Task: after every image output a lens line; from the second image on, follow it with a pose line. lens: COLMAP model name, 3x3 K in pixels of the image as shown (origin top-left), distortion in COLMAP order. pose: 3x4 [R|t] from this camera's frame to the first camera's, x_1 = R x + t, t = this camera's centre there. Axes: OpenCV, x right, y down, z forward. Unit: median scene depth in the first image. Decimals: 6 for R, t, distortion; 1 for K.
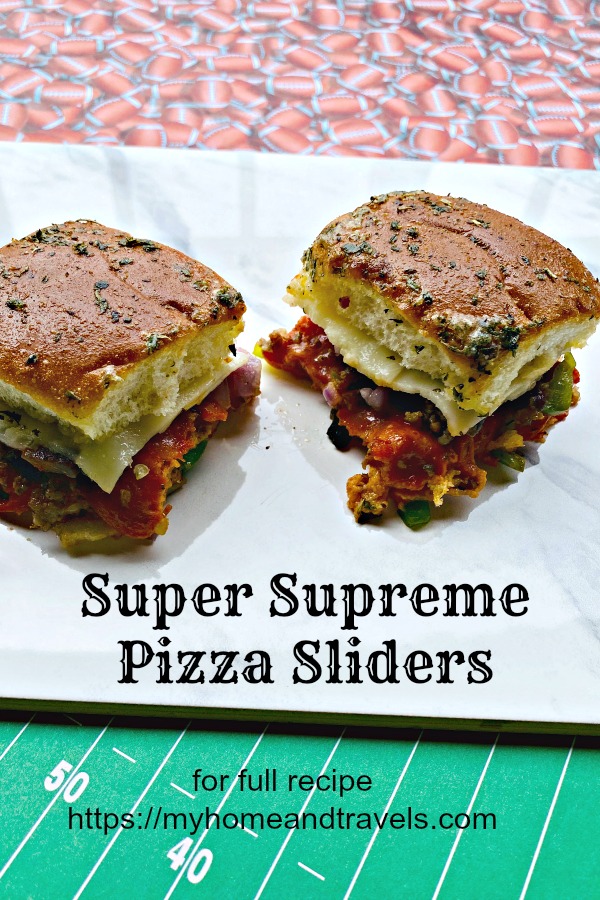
lens RADIAL K [[681.1, 0, 299.5], [0, 681.1, 464.3], [0, 0, 1]] dist [0.034368, -0.003464]
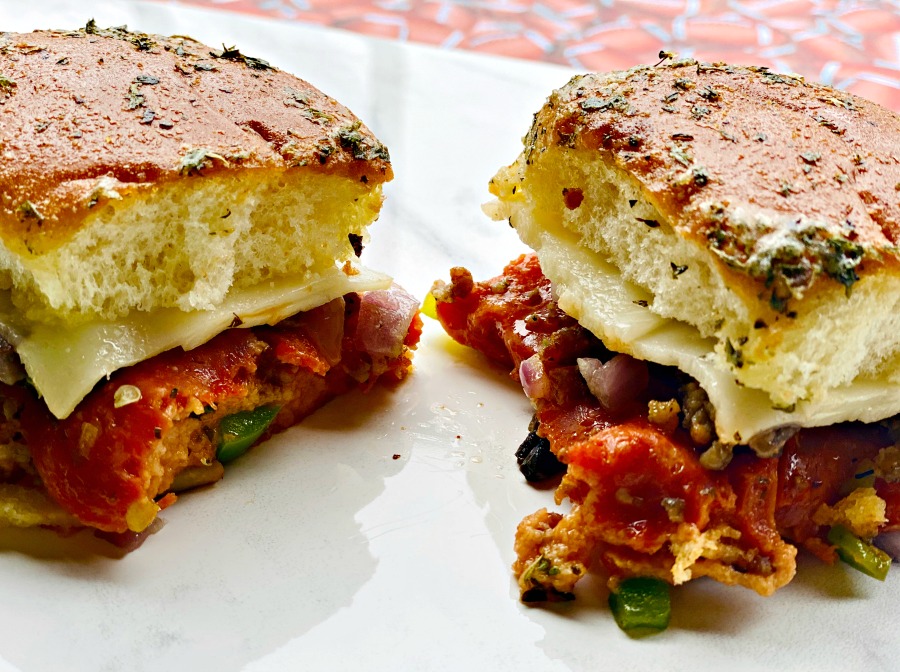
lens RADIAL K [[1355.8, 0, 450.0], [0, 1355.8, 336.0], [0, 0, 1]] dist [0.001723, 0.116776]
pose [[0.972829, 0.154333, -0.172584, 0.185979], [-0.200264, 0.934984, -0.292746, 0.217885], [0.116183, 0.319354, 0.940486, -0.001987]]
